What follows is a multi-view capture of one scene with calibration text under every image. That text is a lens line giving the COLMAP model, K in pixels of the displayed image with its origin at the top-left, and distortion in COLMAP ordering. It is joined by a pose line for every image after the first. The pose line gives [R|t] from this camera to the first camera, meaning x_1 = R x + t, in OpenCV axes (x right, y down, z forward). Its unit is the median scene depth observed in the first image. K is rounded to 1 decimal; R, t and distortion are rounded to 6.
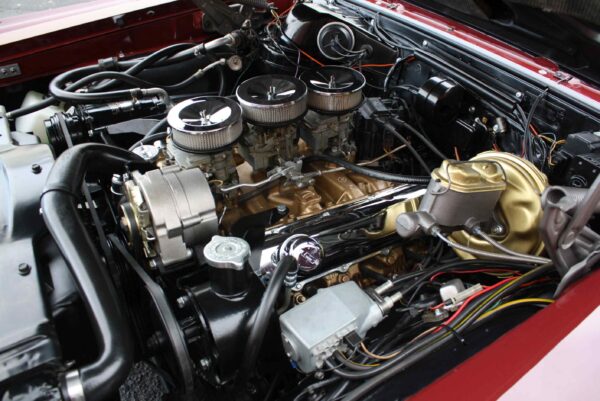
lens RADIAL K [[505.2, 0, 301.2], [0, 505.2, 193.4], [0, 0, 1]] dist [-0.134978, 0.106570]
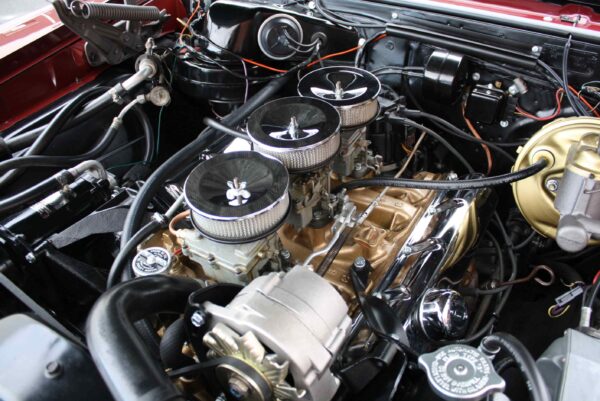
lens RADIAL K [[505.2, 0, 301.2], [0, 505.2, 193.4], [0, 0, 1]] dist [-0.134978, 0.106570]
pose [[0.887340, -0.337886, 0.313786, -0.254865], [0.321280, 0.941155, 0.104909, -0.143350], [-0.330768, 0.007724, 0.943680, 0.221439]]
